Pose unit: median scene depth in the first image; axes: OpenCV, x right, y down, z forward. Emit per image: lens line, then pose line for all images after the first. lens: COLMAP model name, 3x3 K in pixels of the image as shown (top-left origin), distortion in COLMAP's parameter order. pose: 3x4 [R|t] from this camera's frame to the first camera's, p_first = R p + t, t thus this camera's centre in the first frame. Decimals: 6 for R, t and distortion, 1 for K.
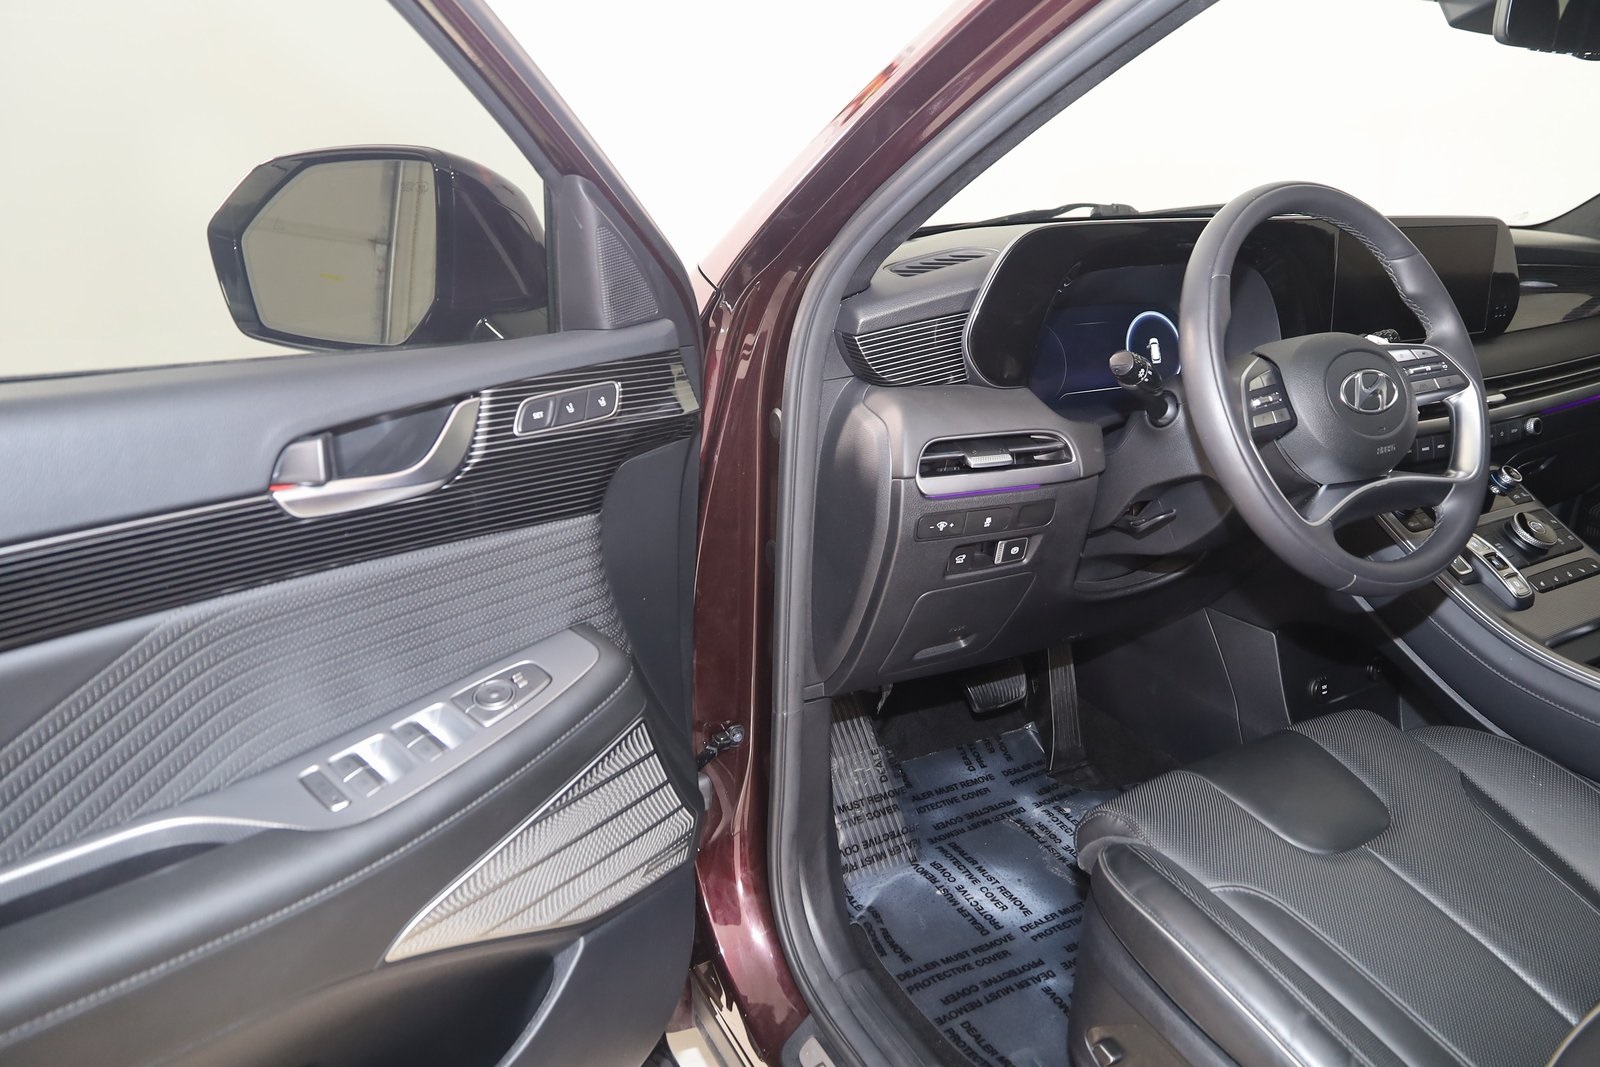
lens RADIAL K [[1070.0, 0, 798.9], [0, 1070.0, 526.5], [0, 0, 1]] dist [-0.104032, 0.049729]
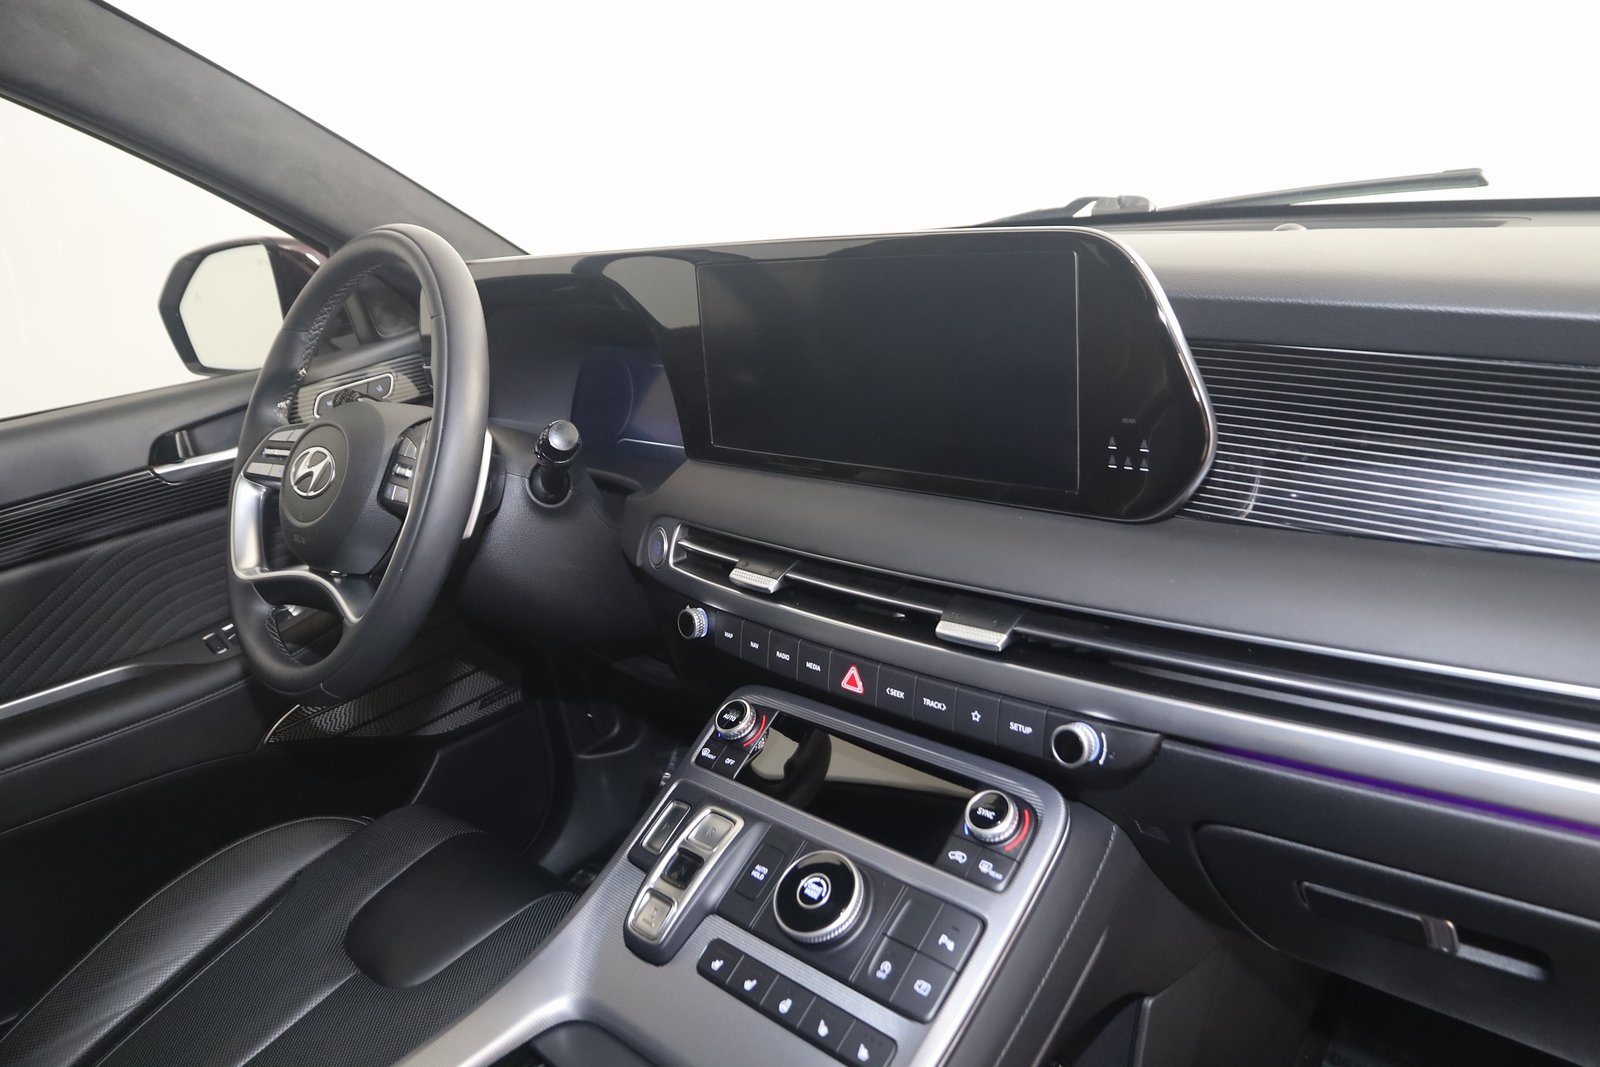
lens RADIAL K [[1070.0, 0, 803.0], [0, 1070.0, 532.2], [0, 0, 1]] dist [-0.104032, 0.049729]
pose [[0.324342, 0.266699, -0.907565, 1.267166], [-0.208667, 0.955969, 0.206350, -0.296057], [0.922638, 0.122451, 0.365713, 0.892928]]
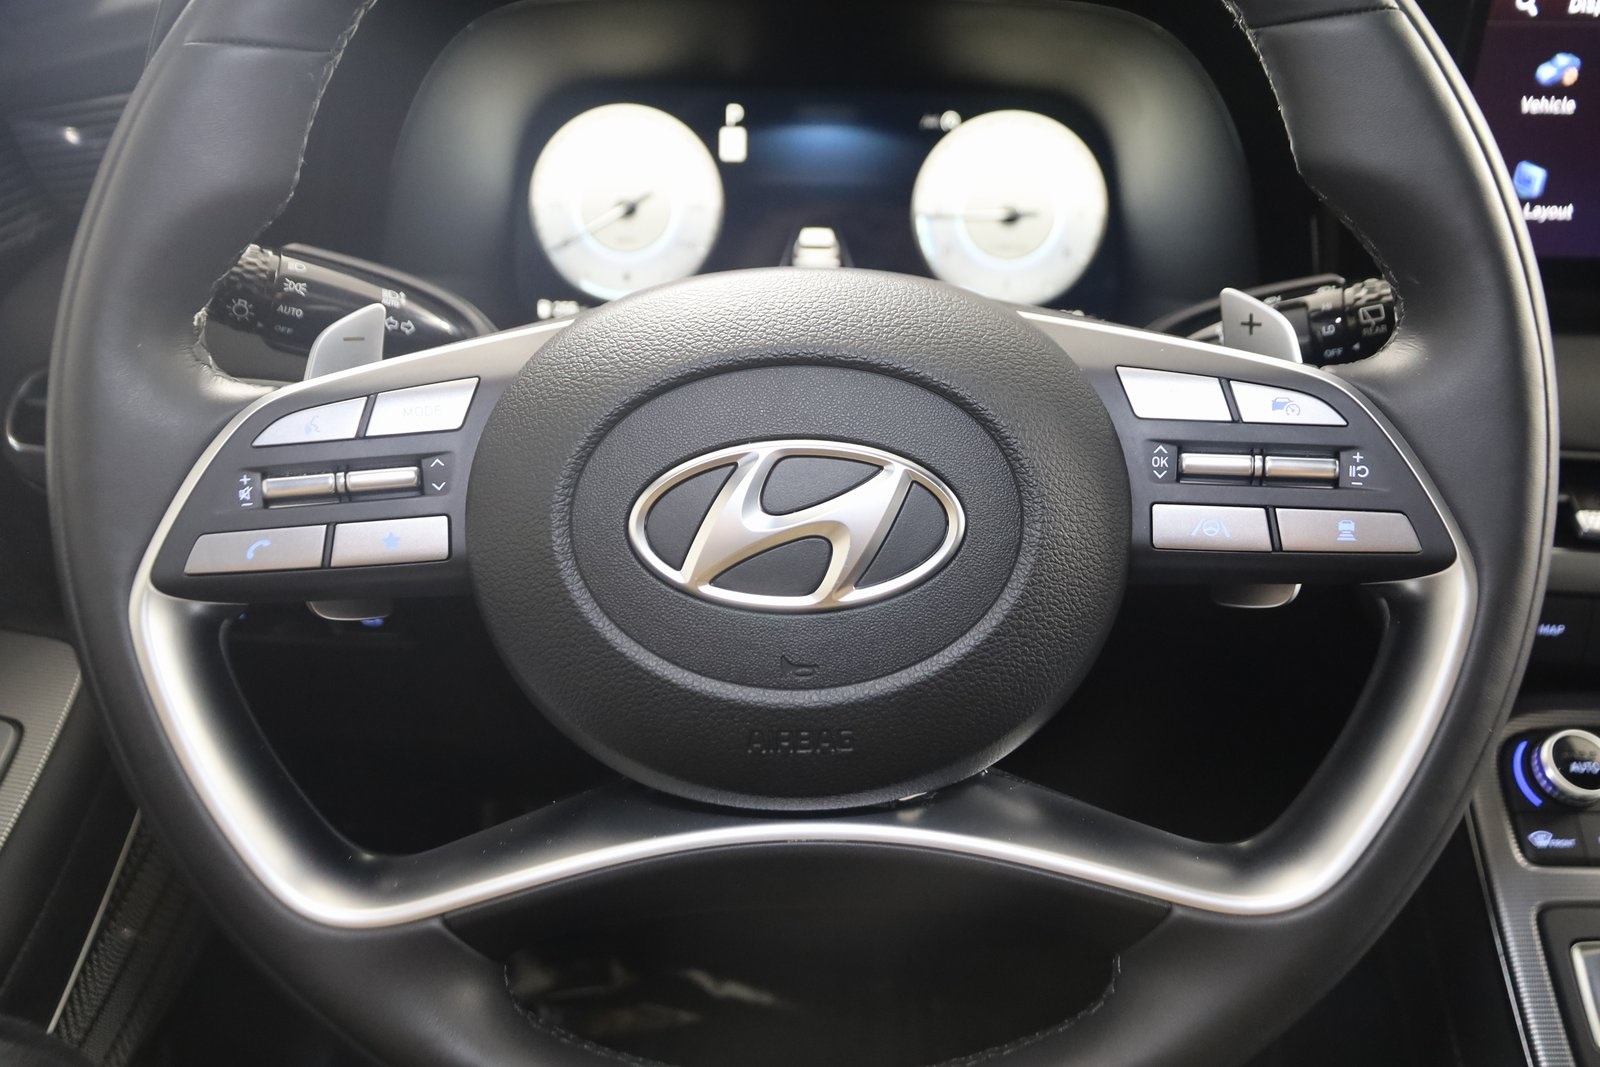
lens RADIAL K [[1339.3, 0, 802.5], [0, 1339.3, 573.6], [0, 0, 1]] dist [-0.078868, -0.004188]
pose [[0.874787, 0.265086, -0.405557, 0.582368], [-0.168638, 0.951300, 0.258050, -0.174292], [0.454212, -0.157347, 0.876889, 0.579894]]
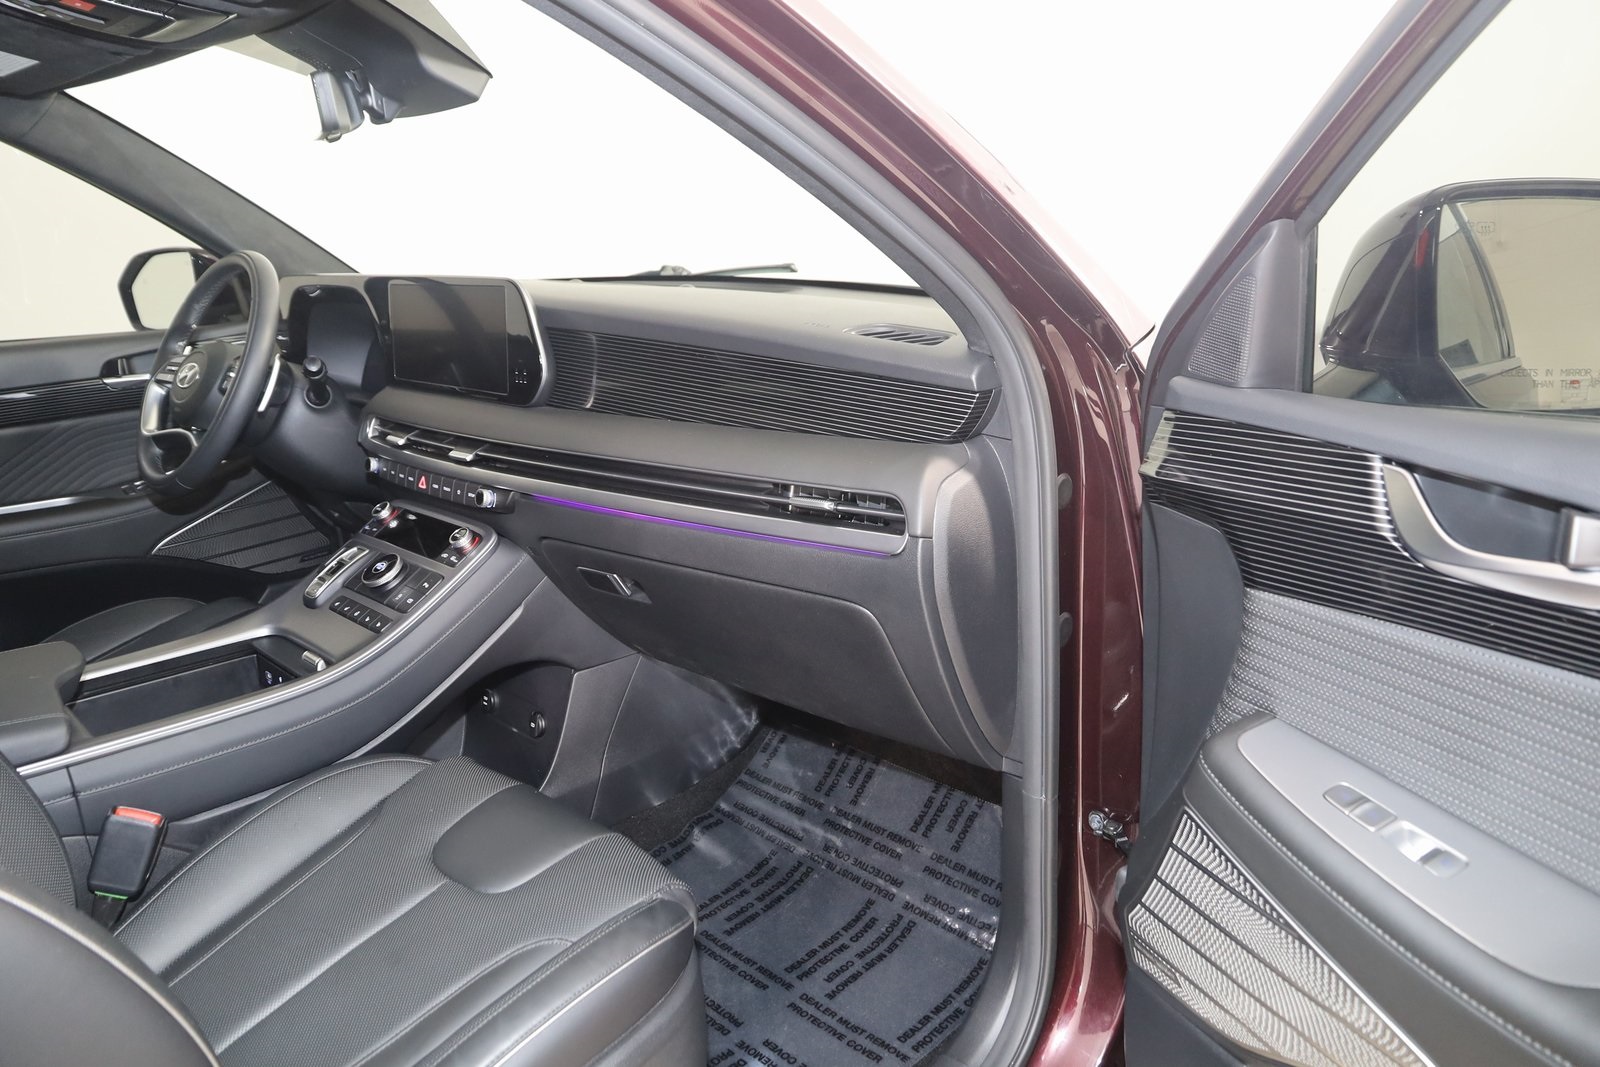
lens RADIAL K [[1070.0, 0, 805.2], [0, 1070.0, 523.6], [0, 0, 1]] dist [-0.104032, 0.049729]
pose [[0.343214, 0.247724, -0.906001, 2.076942], [-0.292196, 0.944889, 0.147667, -0.372015], [0.892651, 0.214048, 0.396683, 1.072071]]
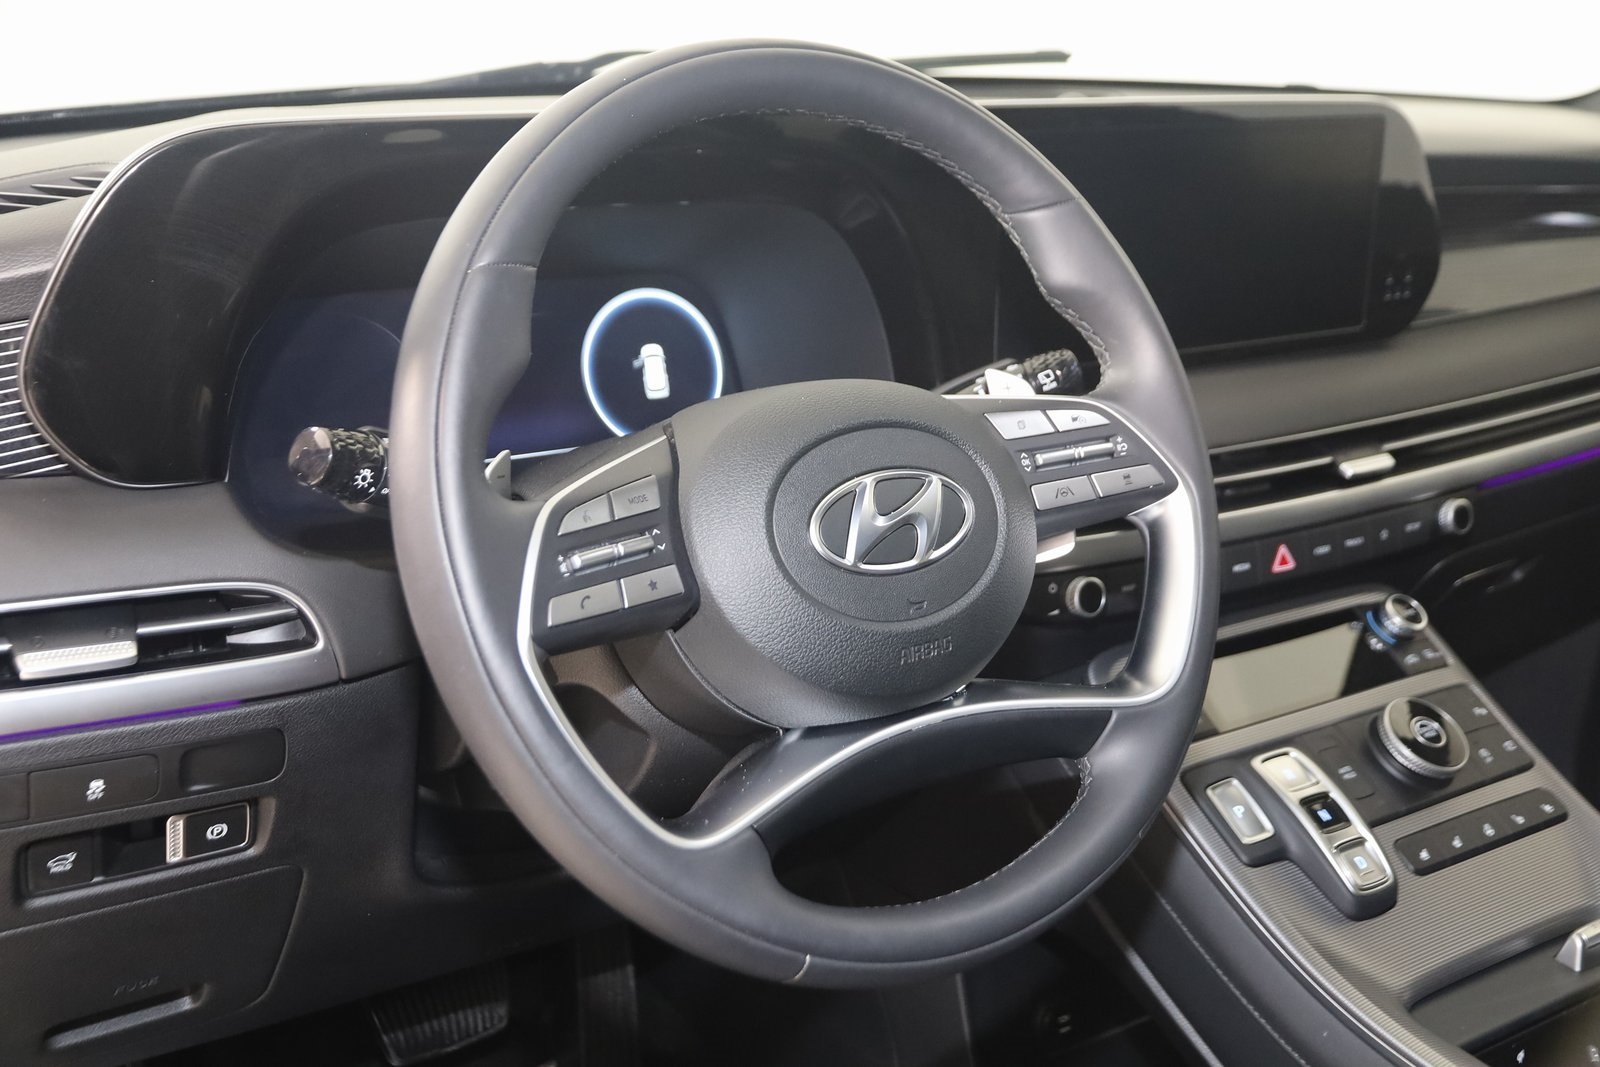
lens RADIAL K [[1739.9, 0, 795.7], [0, 1739.9, 549.4], [0, 0, 1]] dist [0.051251, 0.000000]
pose [[0.992479, 0.004944, 0.122319, 0.347653], [-0.005410, 0.999979, 0.003477, -0.100195], [-0.122299, -0.004113, 0.992485, 0.217951]]
